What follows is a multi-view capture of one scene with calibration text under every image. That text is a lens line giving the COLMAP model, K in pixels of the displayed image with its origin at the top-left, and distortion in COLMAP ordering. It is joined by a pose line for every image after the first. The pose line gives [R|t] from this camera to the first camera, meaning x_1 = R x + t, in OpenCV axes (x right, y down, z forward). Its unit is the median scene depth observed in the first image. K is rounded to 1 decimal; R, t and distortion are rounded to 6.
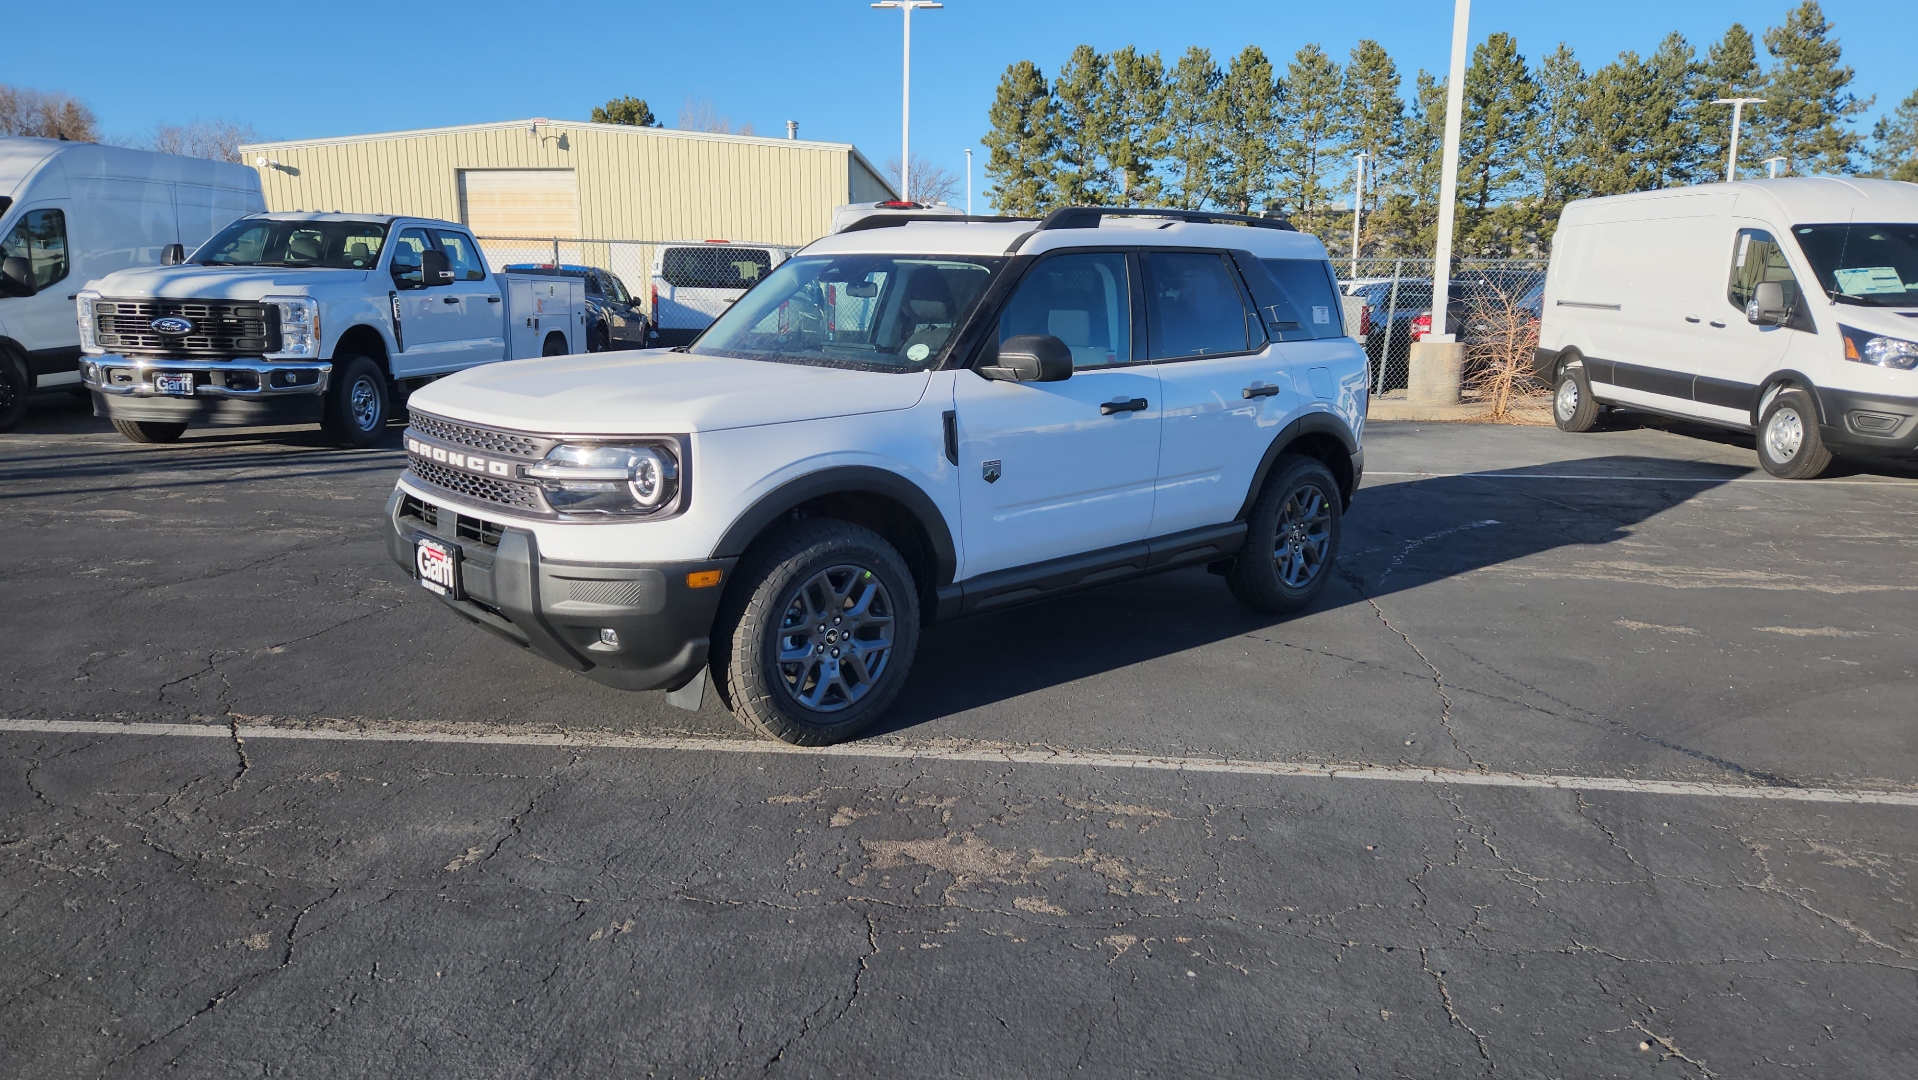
lens RADIAL K [[1283.9, 0, 941.8], [0, 1283.9, 547.1], [0, 0, 1]] dist [0.074336, -0.060778]
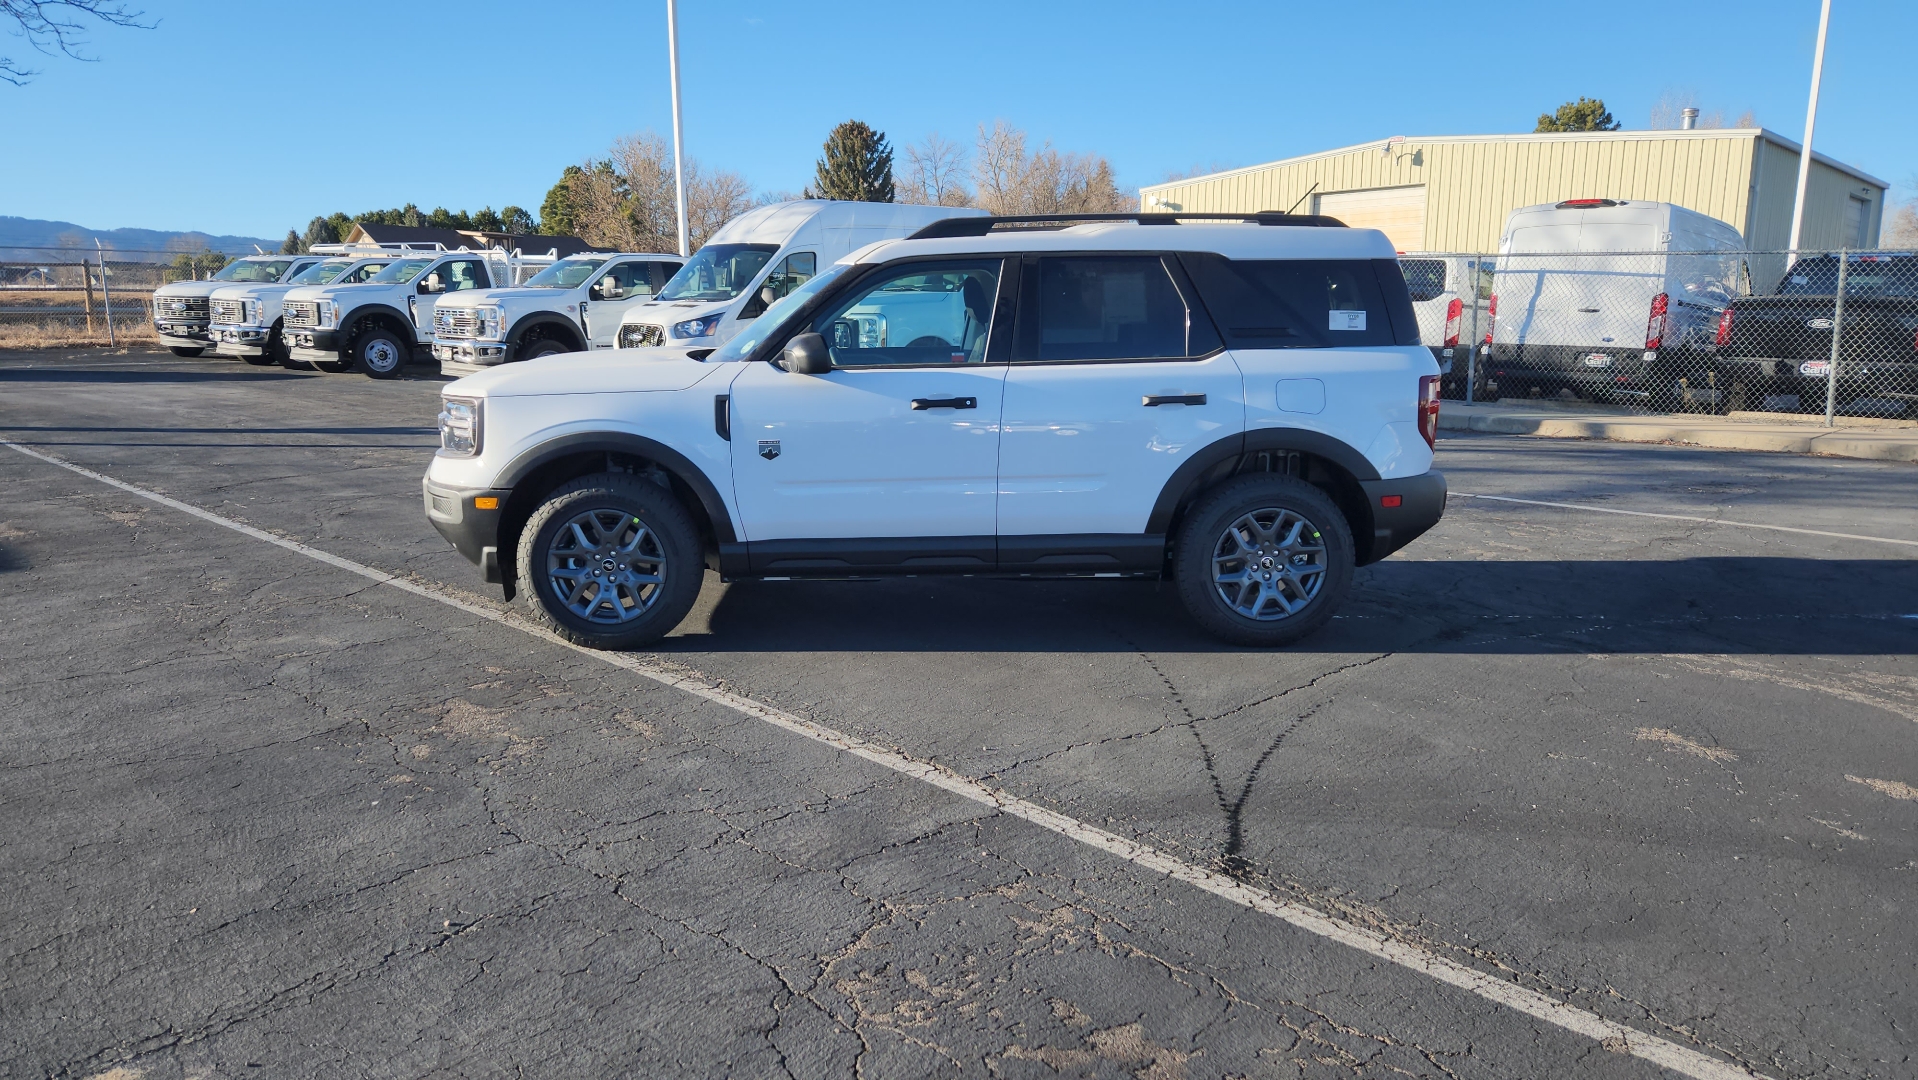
lens RADIAL K [[1282.1, 0, 935.3], [0, 1282.1, 538.0], [0, 0, 1]] dist [0.078380, -0.067145]
pose [[0.754974, 0.109061, -0.646622, 0.680702], [-0.122654, 0.992156, 0.024133, -0.019494], [0.644182, 0.061092, 0.762428, 0.158060]]
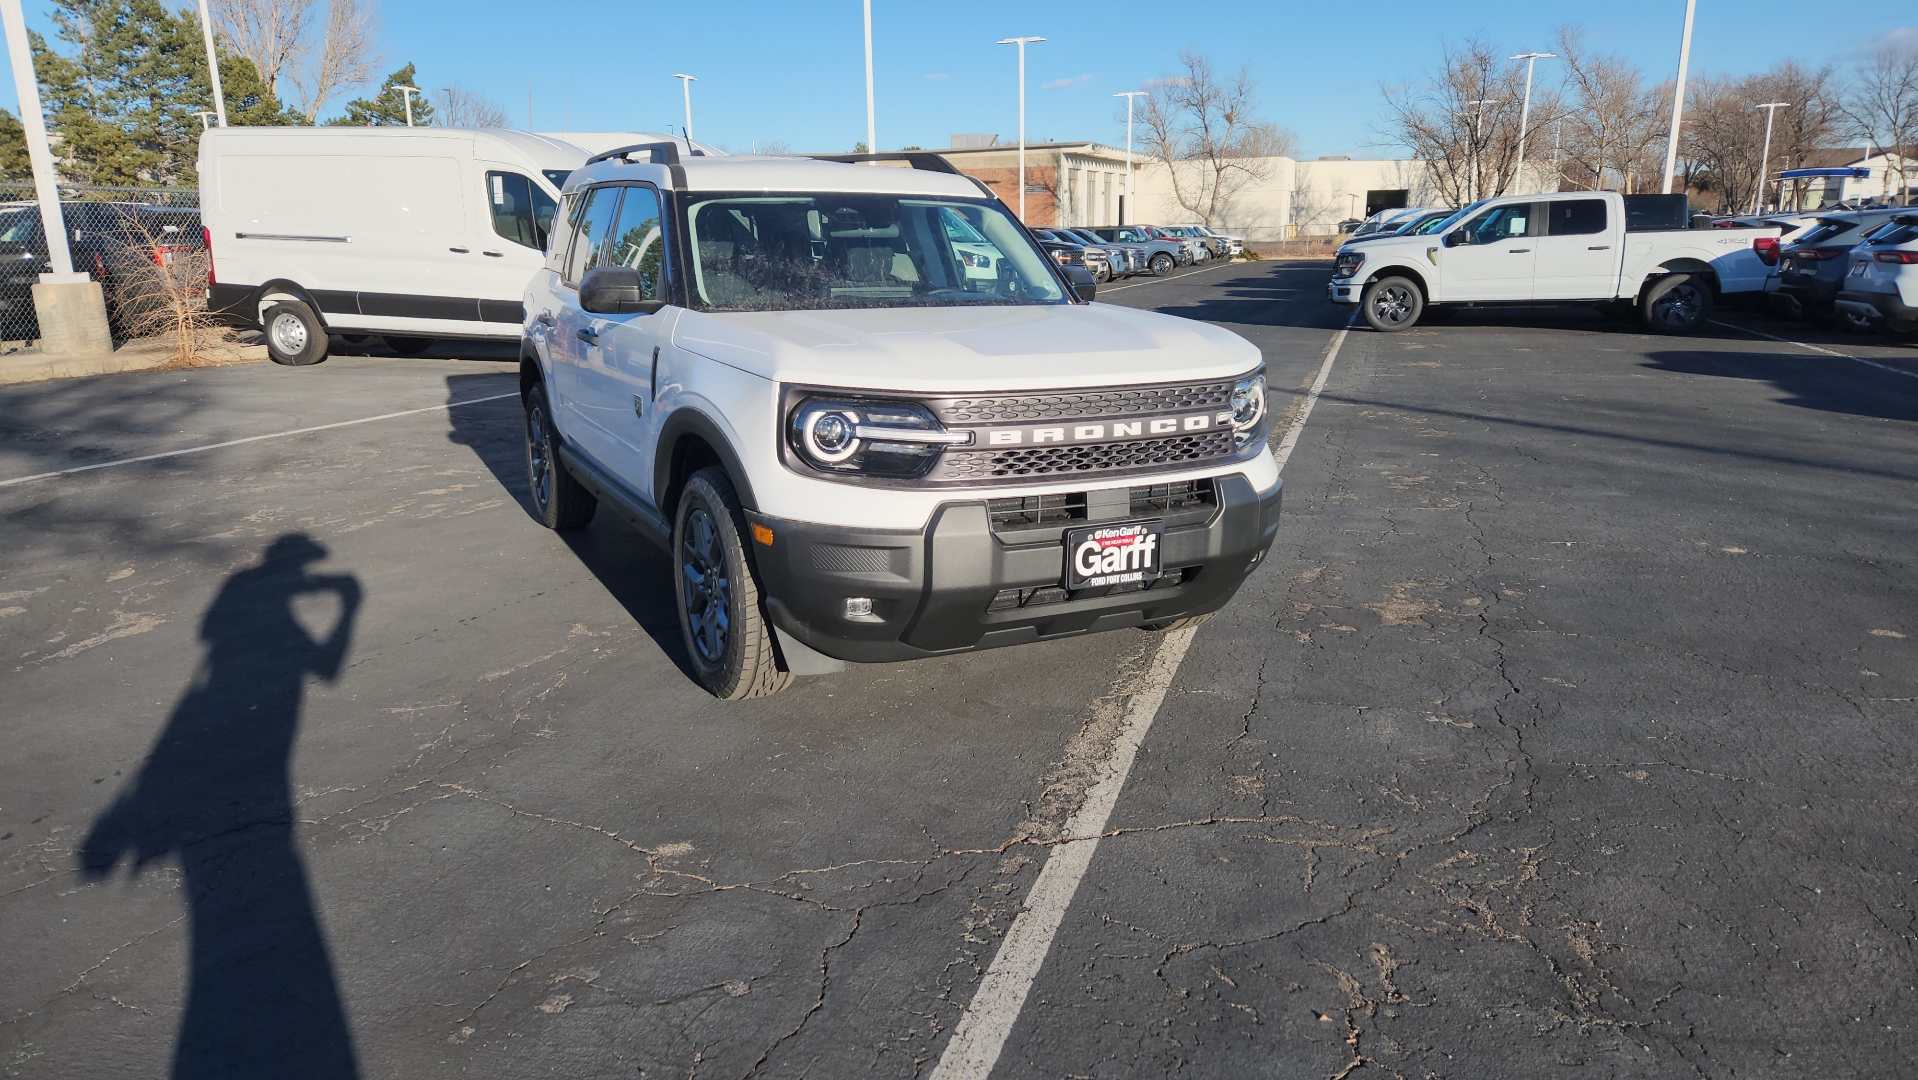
lens RADIAL K [[1288.4, 0, 944.2], [0, 1288.4, 544.7], [0, 0, 1]] dist [0.069578, -0.065616]
pose [[0.268151, -0.239115, 0.933230, -0.858687], [0.191713, 0.962577, 0.191548, -0.126836], [-0.944109, 0.127548, 0.303958, 0.581449]]
